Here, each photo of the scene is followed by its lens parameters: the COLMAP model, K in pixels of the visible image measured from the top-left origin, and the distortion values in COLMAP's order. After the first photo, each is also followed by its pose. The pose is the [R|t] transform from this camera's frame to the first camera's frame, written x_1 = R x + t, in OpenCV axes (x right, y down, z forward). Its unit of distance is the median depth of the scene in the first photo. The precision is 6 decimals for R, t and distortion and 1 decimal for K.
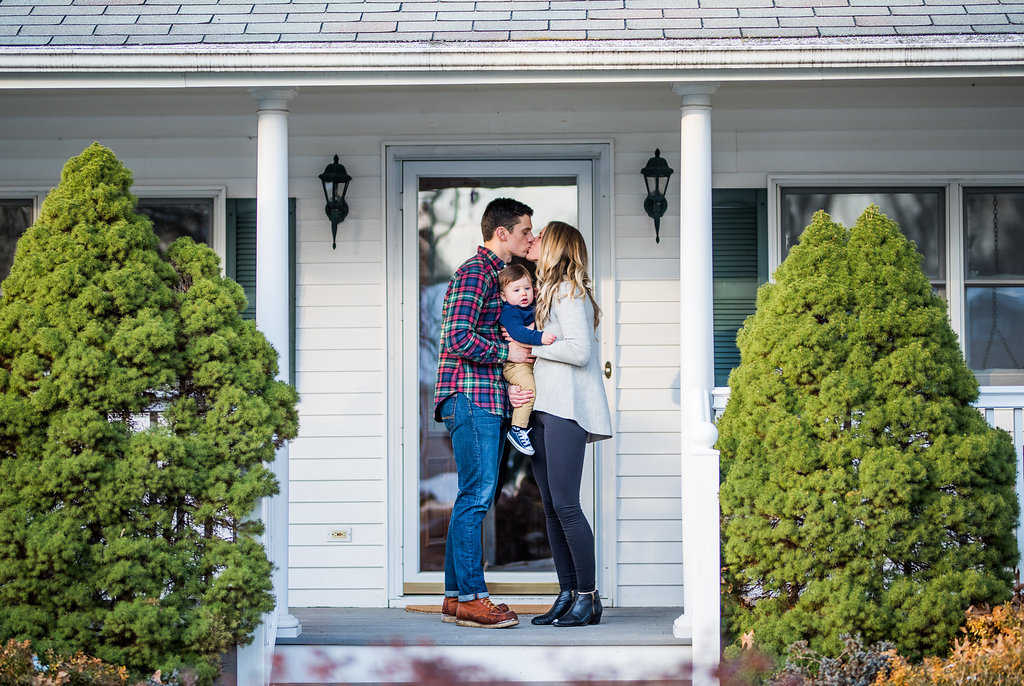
lens RADIAL K [[2496.7, 0, 507.0], [0, 2496.7, 338.7], [0, 0, 1]] dist [-0.125713, 0.000000]
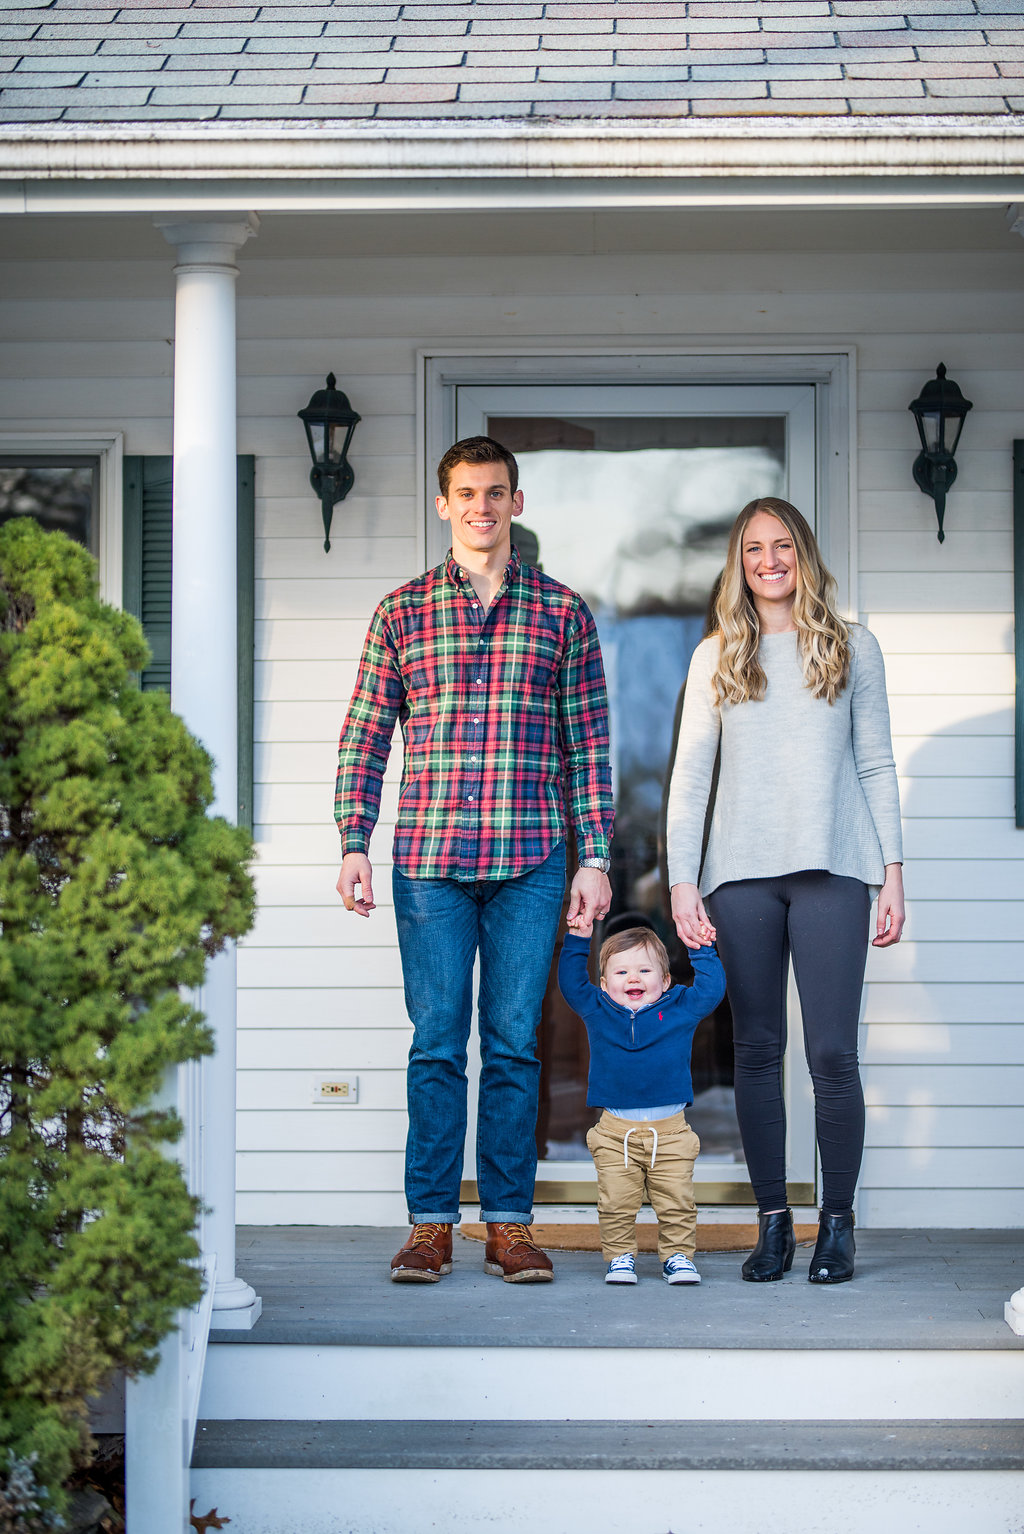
lens RADIAL K [[3740.1, 0, 521.7], [0, 3740.1, 769.2], [0, 0, 1]] dist [-0.125713, 0.000000]
pose [[0.999872, 0.003428, -0.015617, -0.020407], [-0.003162, 0.999851, 0.016988, -0.004625], [0.015673, -0.016936, 0.999734, 0.273619]]
